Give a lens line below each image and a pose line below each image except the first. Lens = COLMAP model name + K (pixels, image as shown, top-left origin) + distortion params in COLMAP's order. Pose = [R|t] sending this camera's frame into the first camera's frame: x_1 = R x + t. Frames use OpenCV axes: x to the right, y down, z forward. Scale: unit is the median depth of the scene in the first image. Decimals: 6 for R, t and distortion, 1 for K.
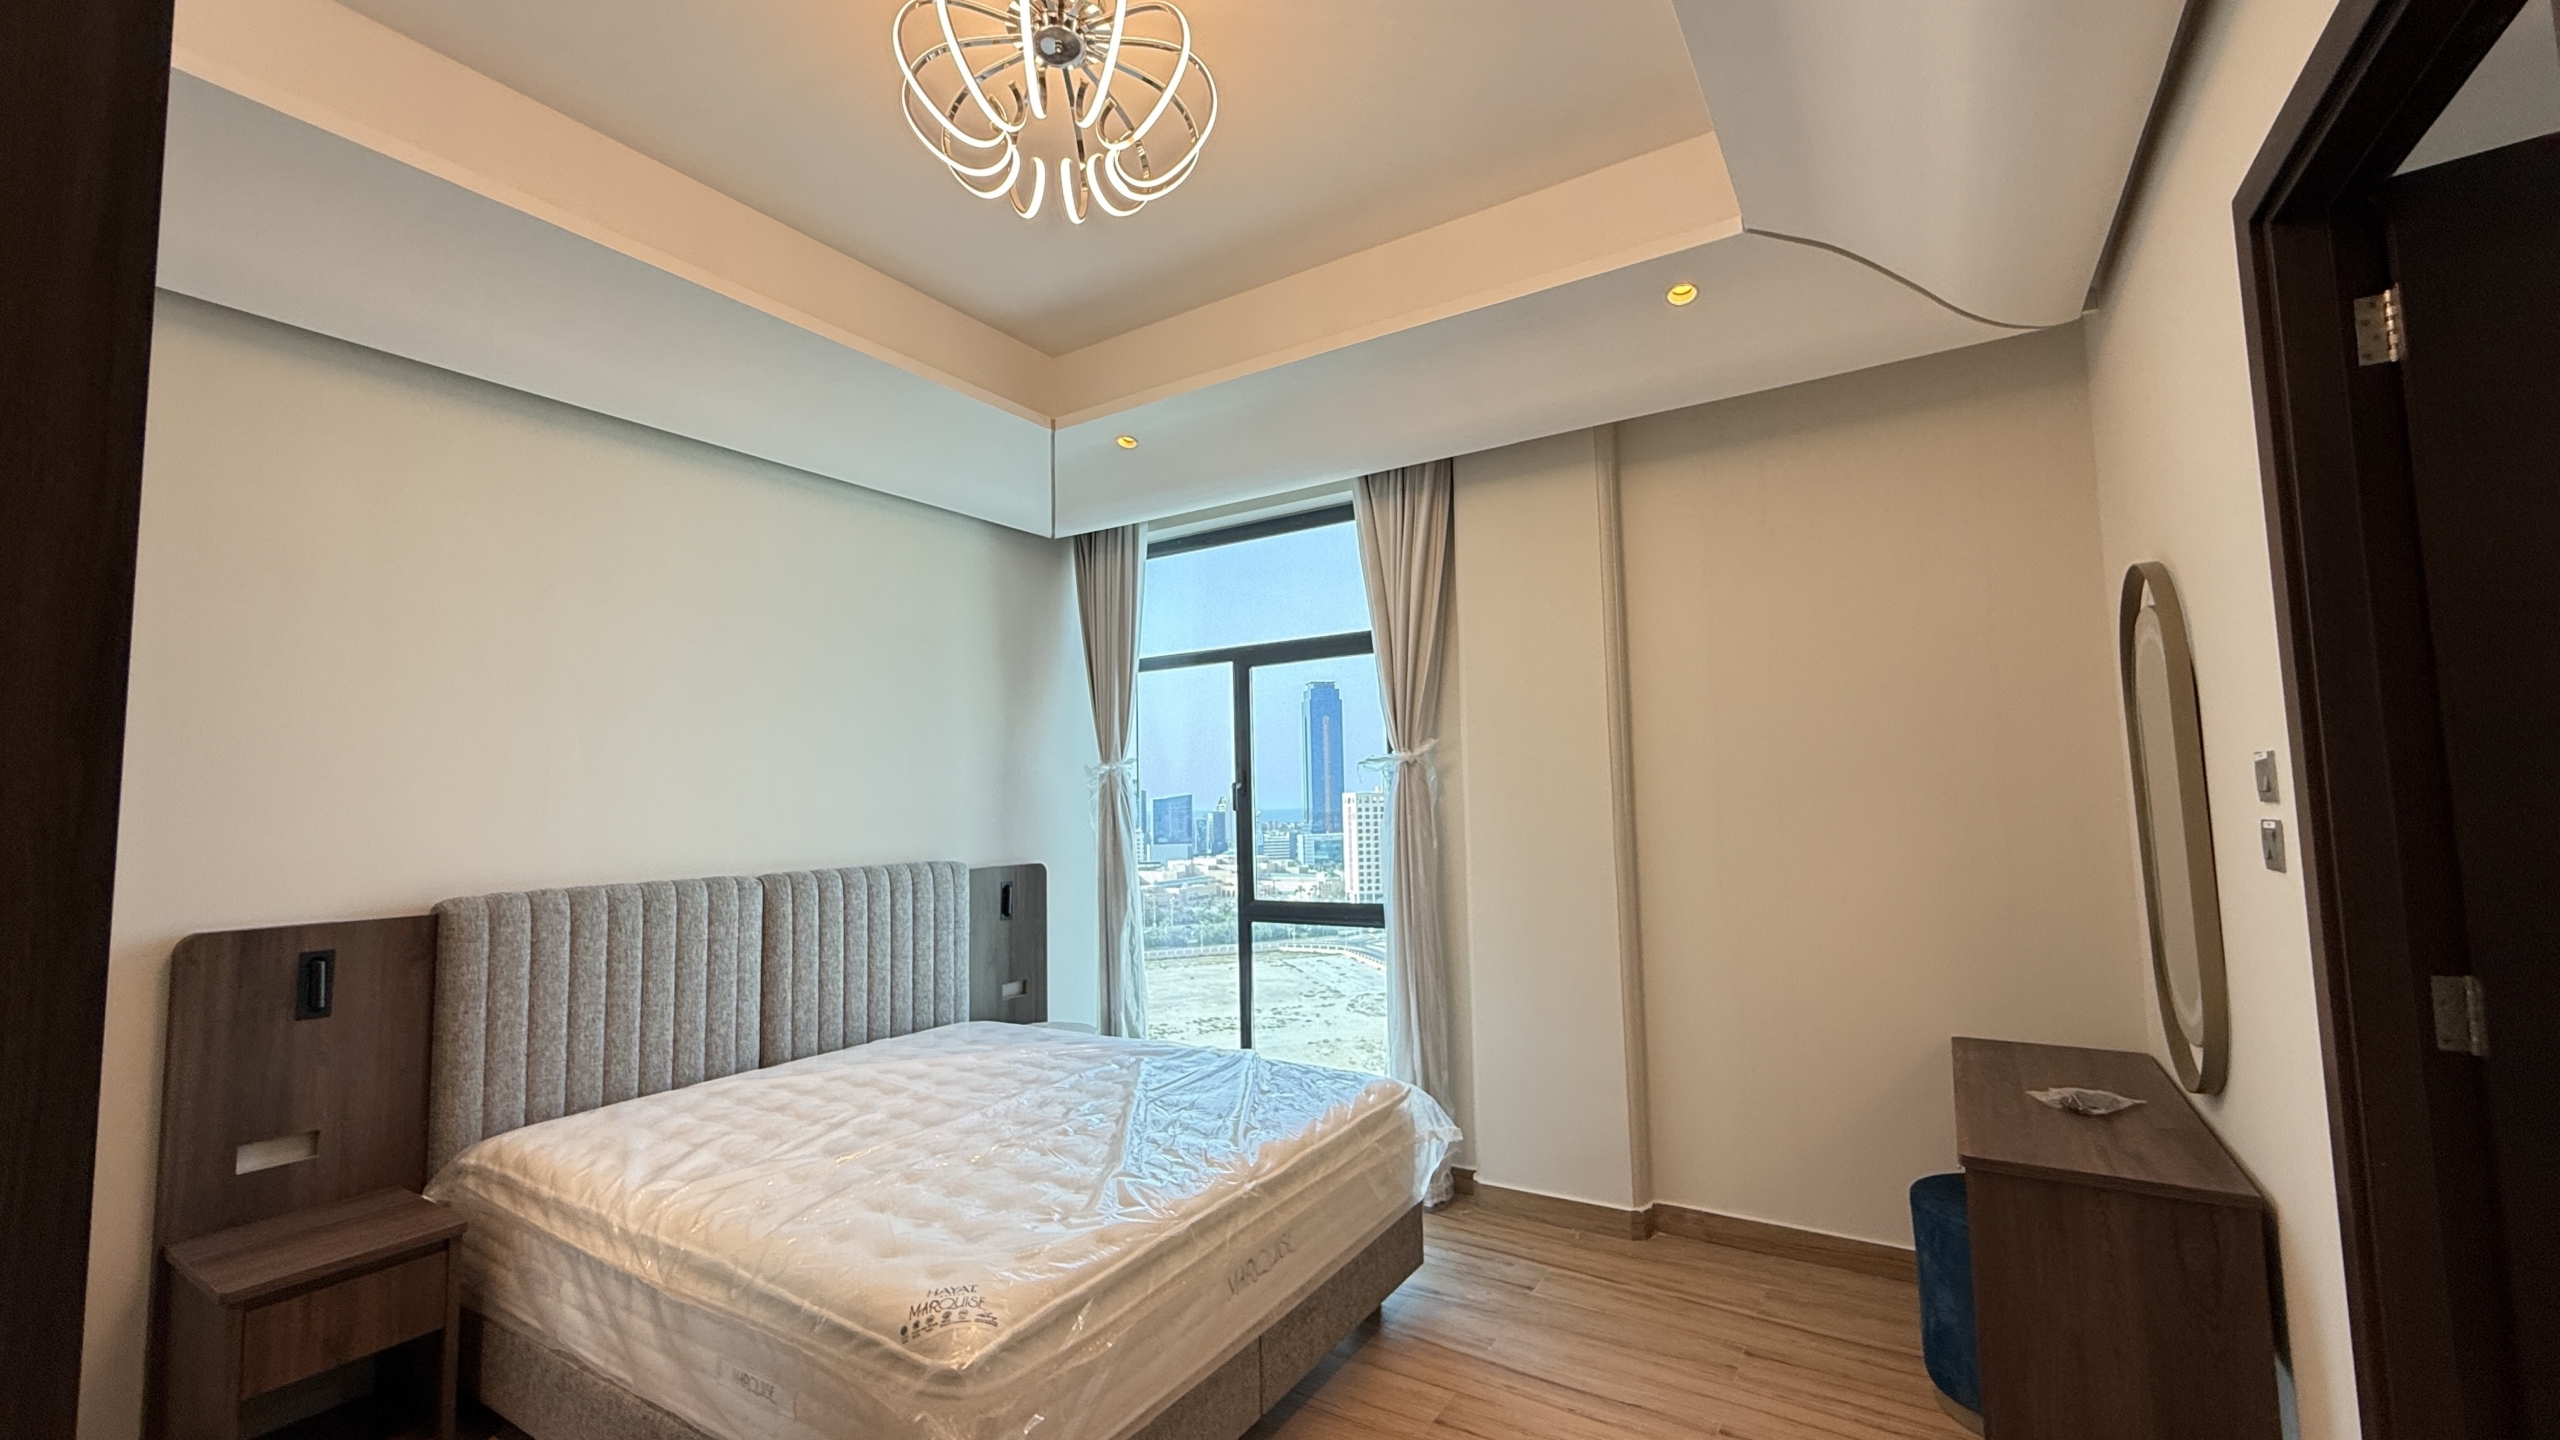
lens RADIAL K [[1013.3, 0, 1280.7], [0, 1013.3, 722.3], [0, 0, 1]] dist [-0.000934, -0.000236]
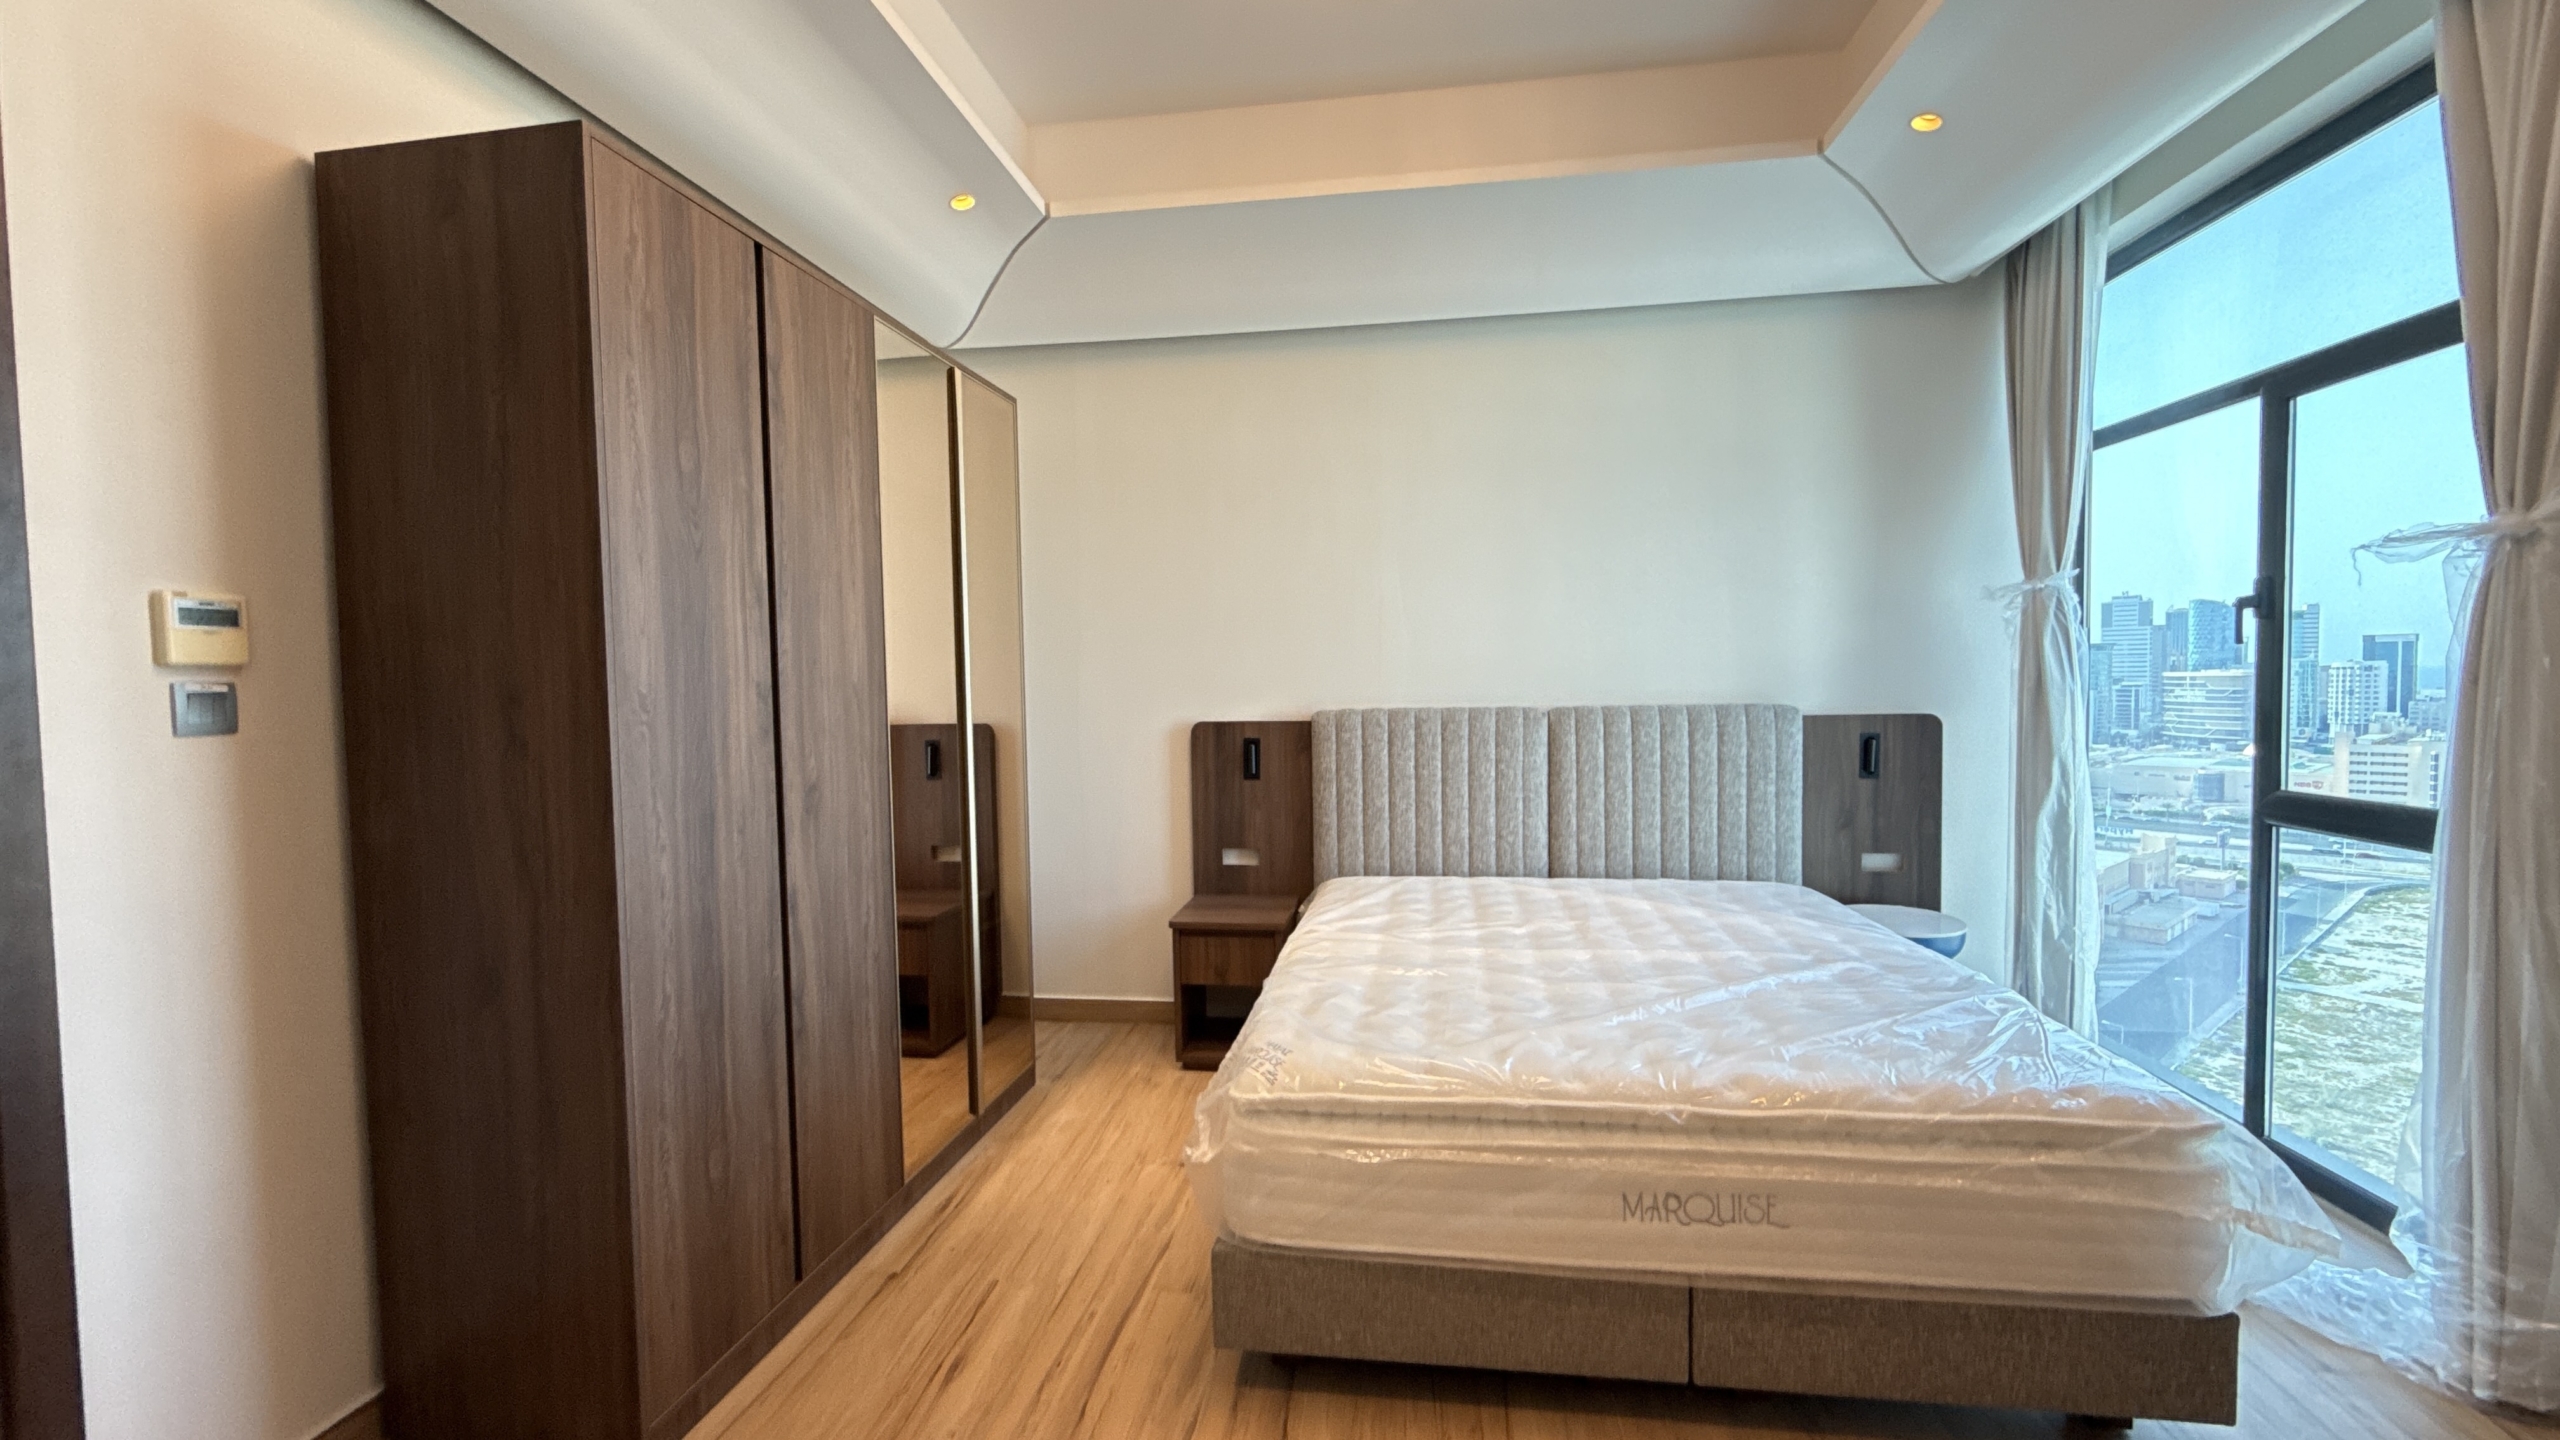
lens RADIAL K [[1013.3, 0, 1280.7], [0, 1013.3, 722.3], [0, 0, 1]] dist [-0.000934, -0.000236]
pose [[0.415500, 0.053675, -0.908008, 0.358188], [0.080380, 0.992185, 0.095432, 0.038073], [0.906035, -0.112638, 0.407939, 0.282130]]
